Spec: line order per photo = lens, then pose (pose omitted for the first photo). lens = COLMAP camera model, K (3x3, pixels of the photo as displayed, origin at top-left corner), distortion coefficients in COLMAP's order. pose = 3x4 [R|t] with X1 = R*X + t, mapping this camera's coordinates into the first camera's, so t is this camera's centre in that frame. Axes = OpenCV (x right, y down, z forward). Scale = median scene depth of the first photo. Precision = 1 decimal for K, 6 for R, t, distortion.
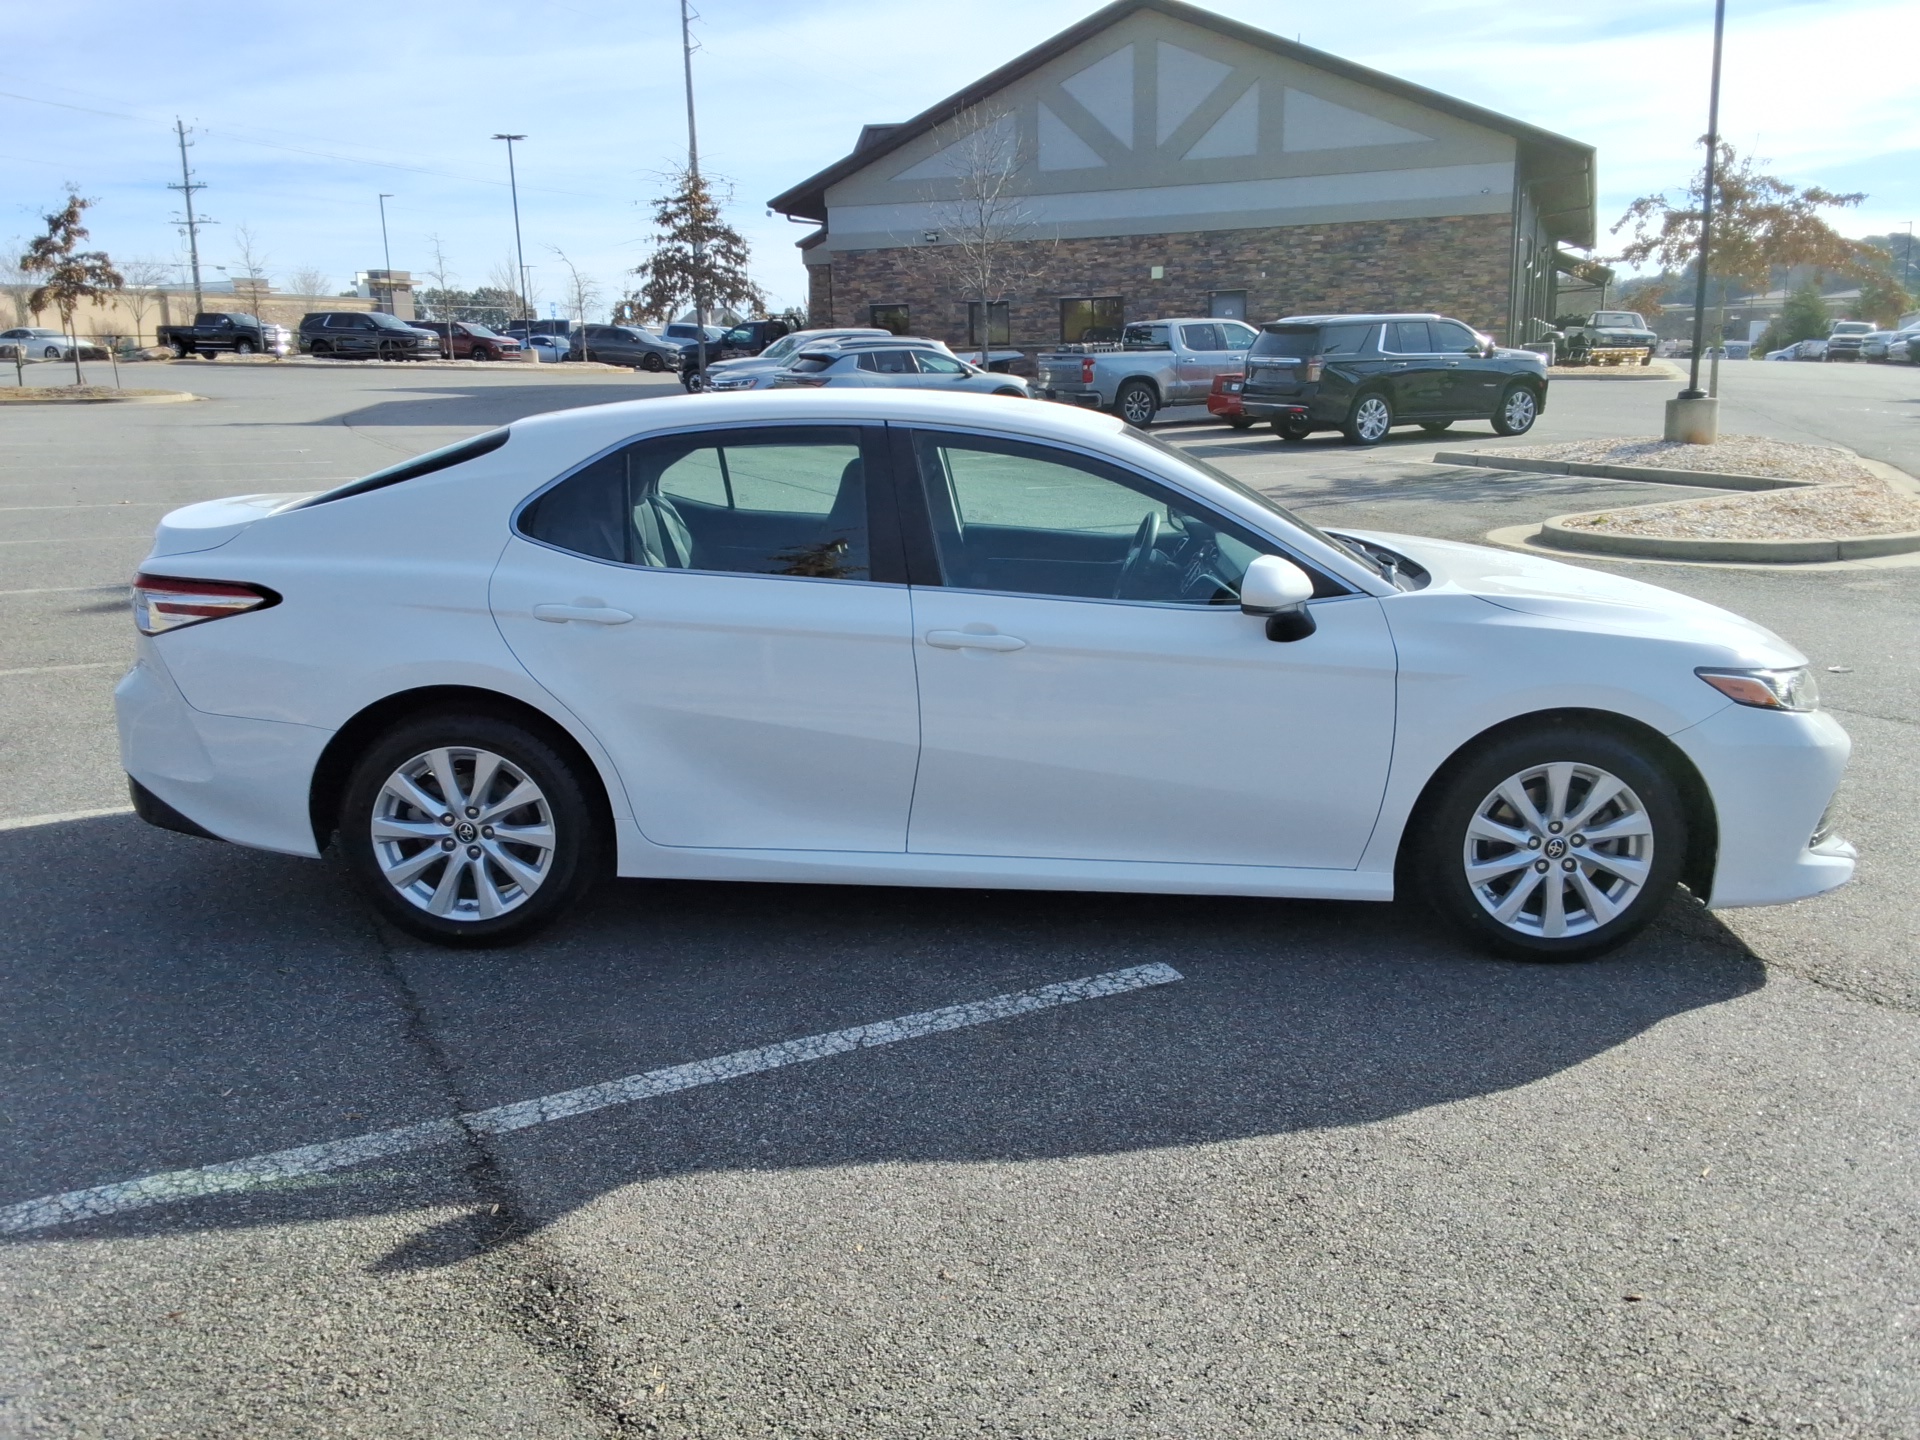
lens RADIAL K [[1536.5, 0, 948.4], [0, 1536.5, 705.1], [0, 0, 1]] dist [0.079976, -0.119398]
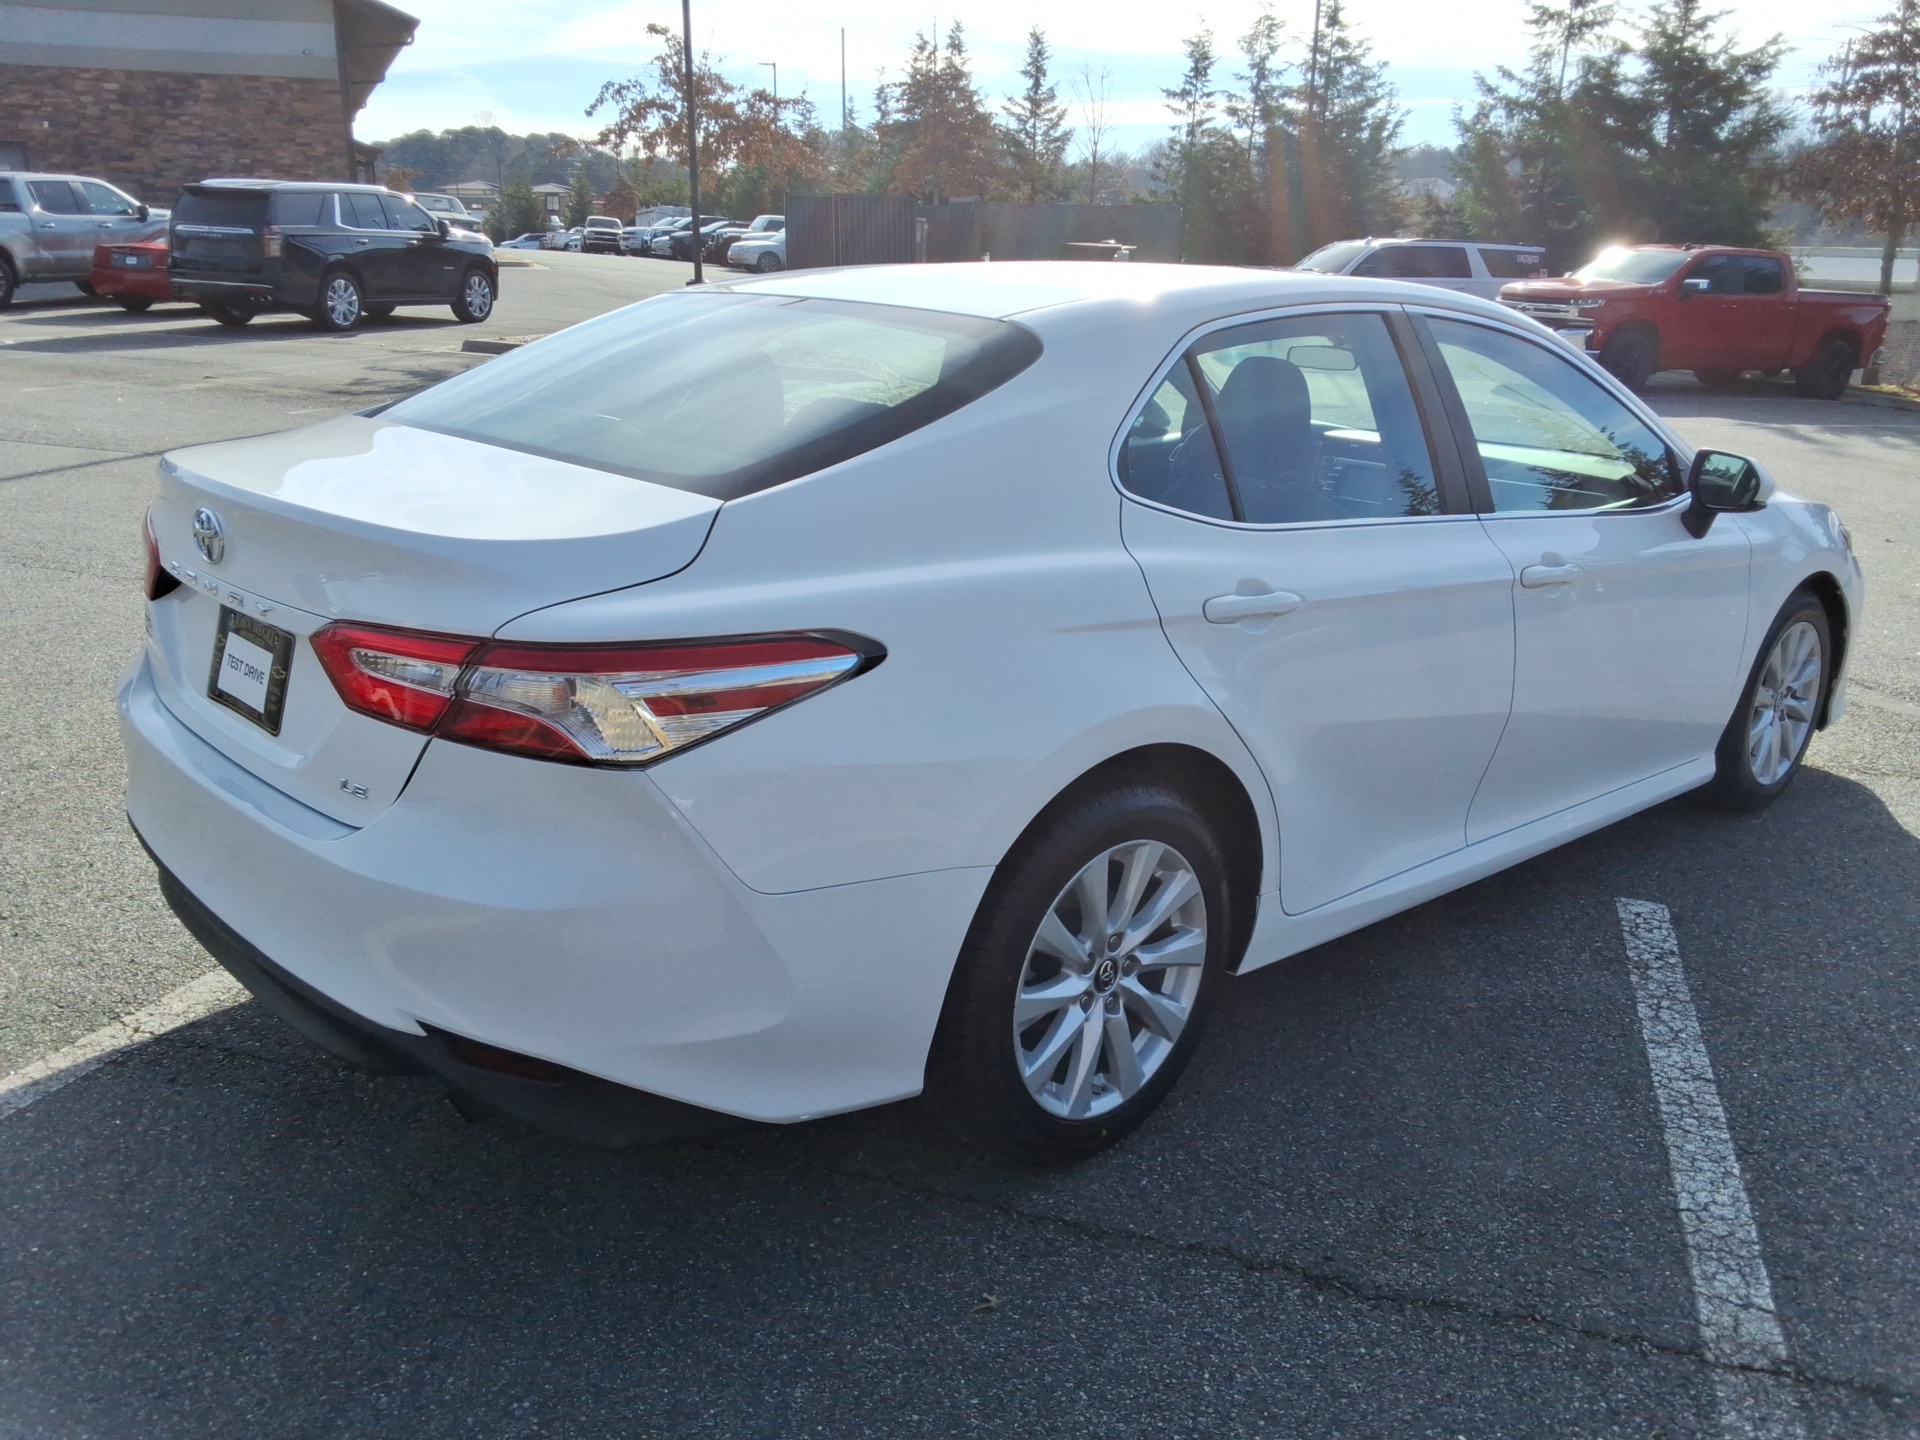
lens RADIAL K [[1536.5, 0, 968.3], [0, 1536.5, 709.0], [0, 0, 1]] dist [0.079976, -0.119398]
pose [[0.706299, -0.172559, 0.686561, -0.104610], [0.122001, 0.984996, 0.122060, -0.014758], [-0.697322, -0.002450, 0.716754, 0.081217]]
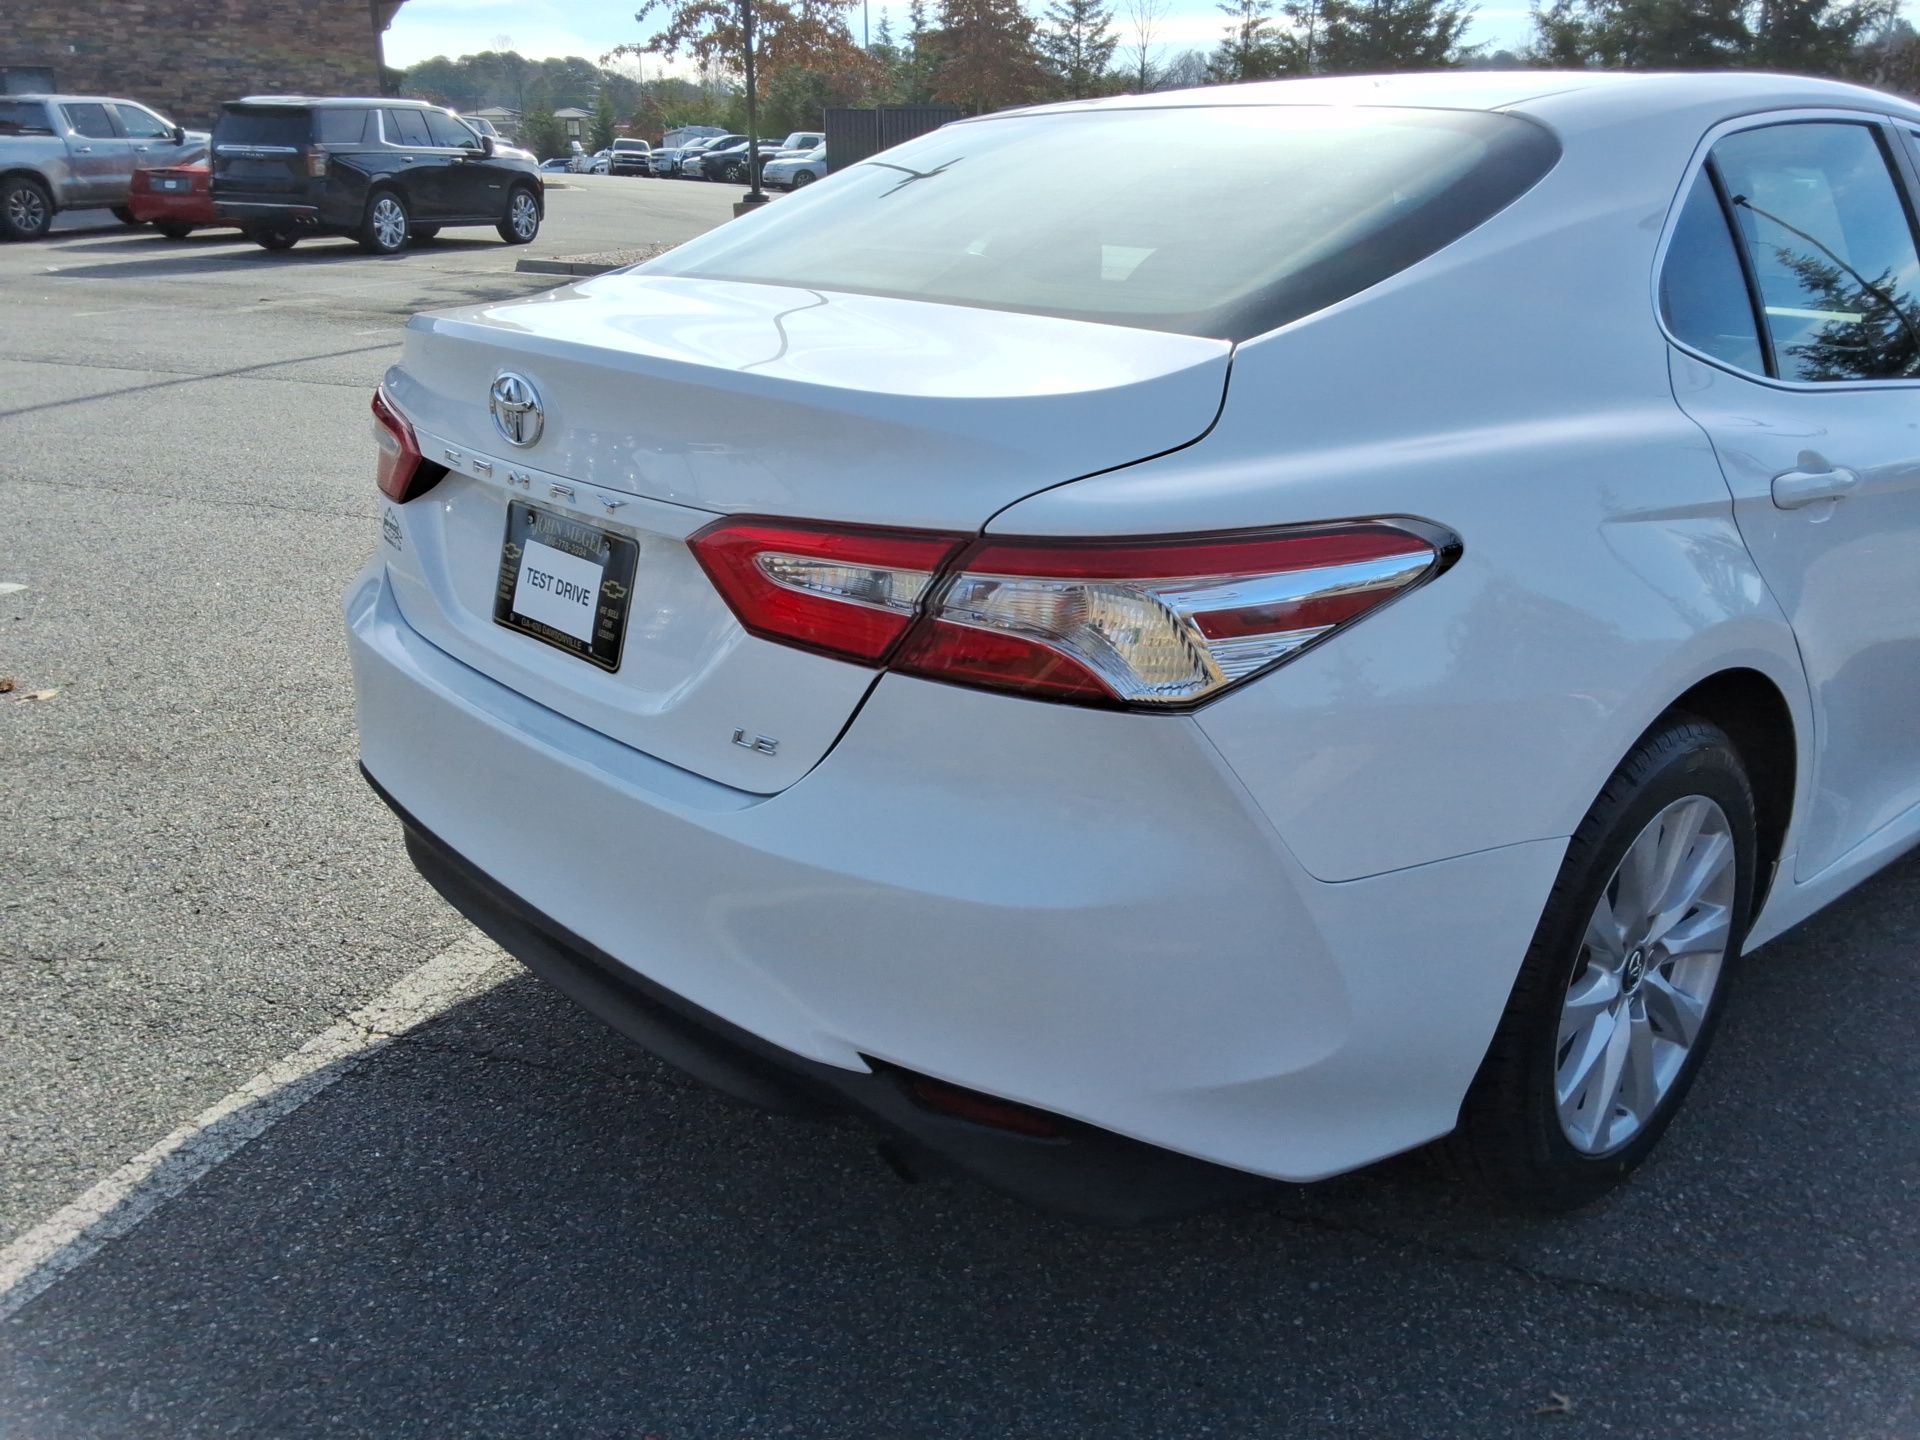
lens RADIAL K [[1536.5, 0, 969.3], [0, 1536.5, 706.7], [0, 0, 1]] dist [0.079976, -0.119398]
pose [[0.716209, -0.211340, 0.665117, -0.105638], [0.136266, 0.977050, 0.163723, -0.014694], [-0.684454, -0.026627, 0.728570, 0.108208]]
